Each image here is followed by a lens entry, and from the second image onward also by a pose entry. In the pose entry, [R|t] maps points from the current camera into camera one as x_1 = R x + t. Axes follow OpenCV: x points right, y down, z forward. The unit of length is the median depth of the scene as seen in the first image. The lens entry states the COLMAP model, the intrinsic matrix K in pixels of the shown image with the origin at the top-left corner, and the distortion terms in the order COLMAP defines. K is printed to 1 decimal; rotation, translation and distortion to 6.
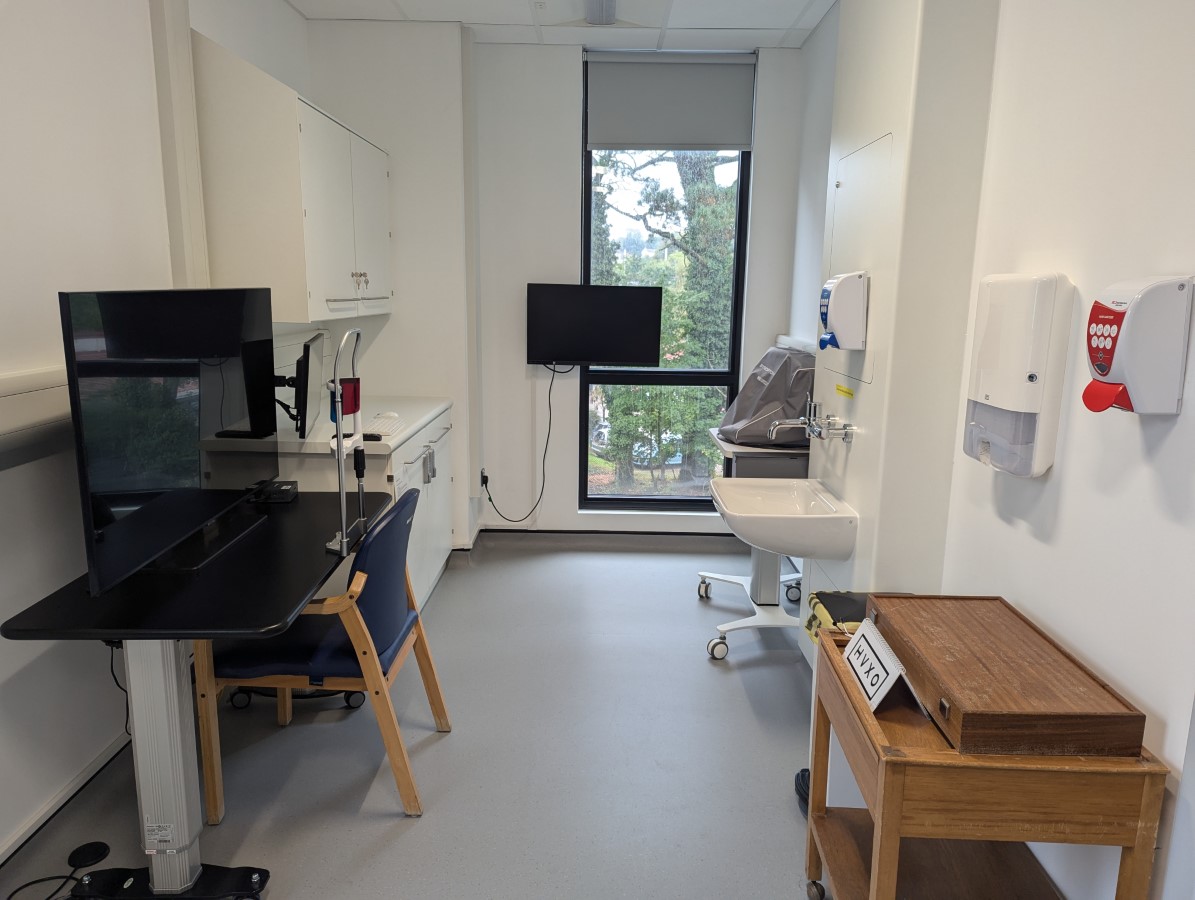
lens RADIAL K [[847.3, 0, 590.2], [0, 847.3, 444.5], [0, 0, 1]] dist [0.037149, -0.003231]
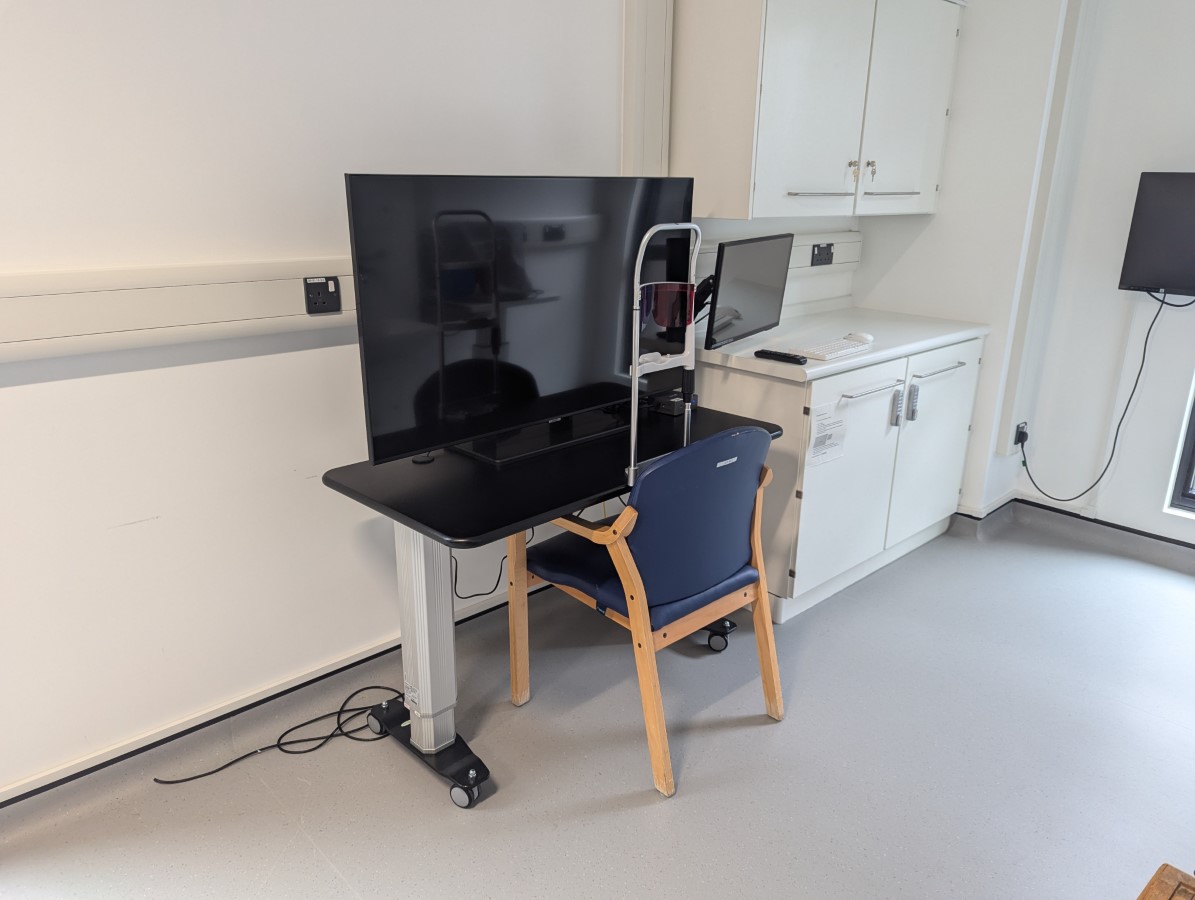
lens RADIAL K [[847.3, 0, 590.2], [0, 847.3, 444.5], [0, 0, 1]] dist [0.037149, -0.003231]
pose [[0.696526, 0.207564, -0.686854, 0.170009], [-0.134889, 0.978057, 0.158776, -0.027347], [0.704738, -0.017943, 0.709240, 0.212678]]
